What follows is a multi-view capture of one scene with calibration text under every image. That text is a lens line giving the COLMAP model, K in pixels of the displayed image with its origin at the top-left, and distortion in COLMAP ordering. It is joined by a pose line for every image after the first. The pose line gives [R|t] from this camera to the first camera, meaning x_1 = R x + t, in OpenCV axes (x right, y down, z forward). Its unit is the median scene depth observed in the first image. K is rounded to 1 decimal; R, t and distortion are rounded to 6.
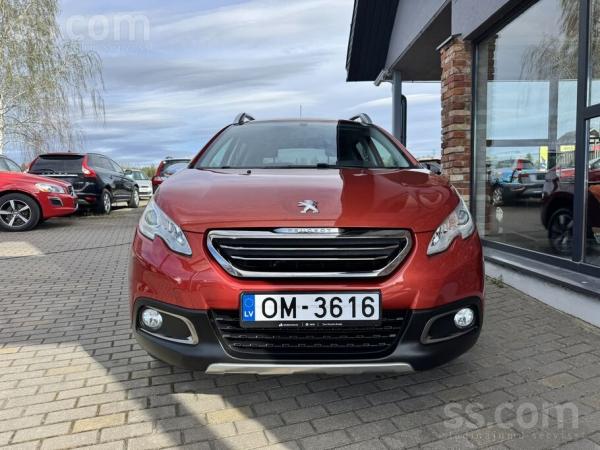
lens RADIAL K [[430.7, 0, 298.7], [0, 430.7, 216.6], [0, 0, 1]] dist [-0.004670, -0.003476]
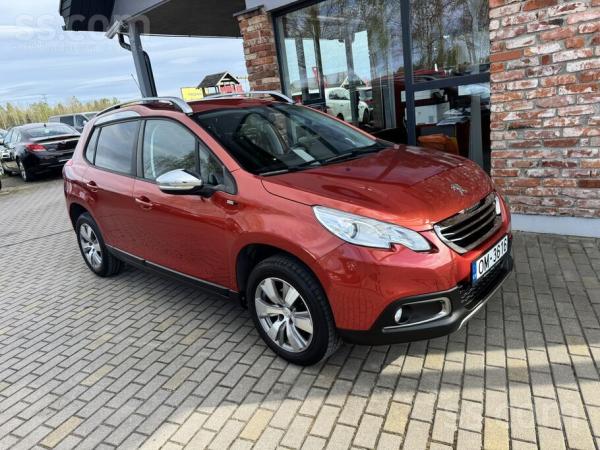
lens RADIAL K [[432.0, 0, 300.0], [0, 432.0, 225.0], [0, 0, 1]] dist [0.000989, -0.005165]
pose [[0.671739, -0.263633, 0.692289, -0.468055], [0.158228, 0.964026, 0.213584, -0.105206], [-0.723692, -0.033933, 0.689288, 0.153480]]
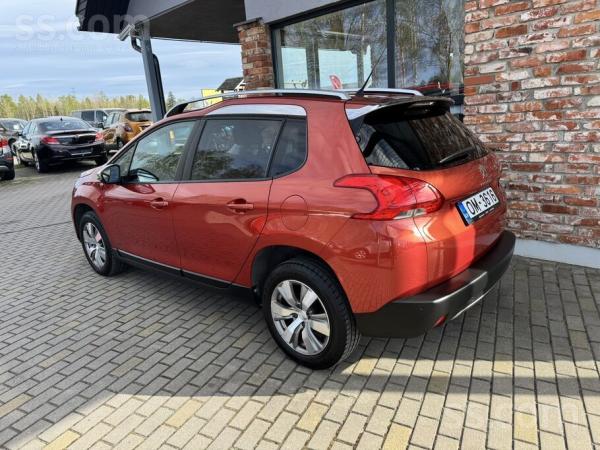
lens RADIAL K [[432.0, 0, 300.0], [0, 432.0, 225.0], [0, 0, 1]] dist [0.000989, -0.005165]
pose [[0.711095, -0.210452, 0.670861, -0.431507], [0.103557, 0.975096, 0.196124, -0.103238], [-0.695428, -0.069990, 0.715179, 0.072668]]
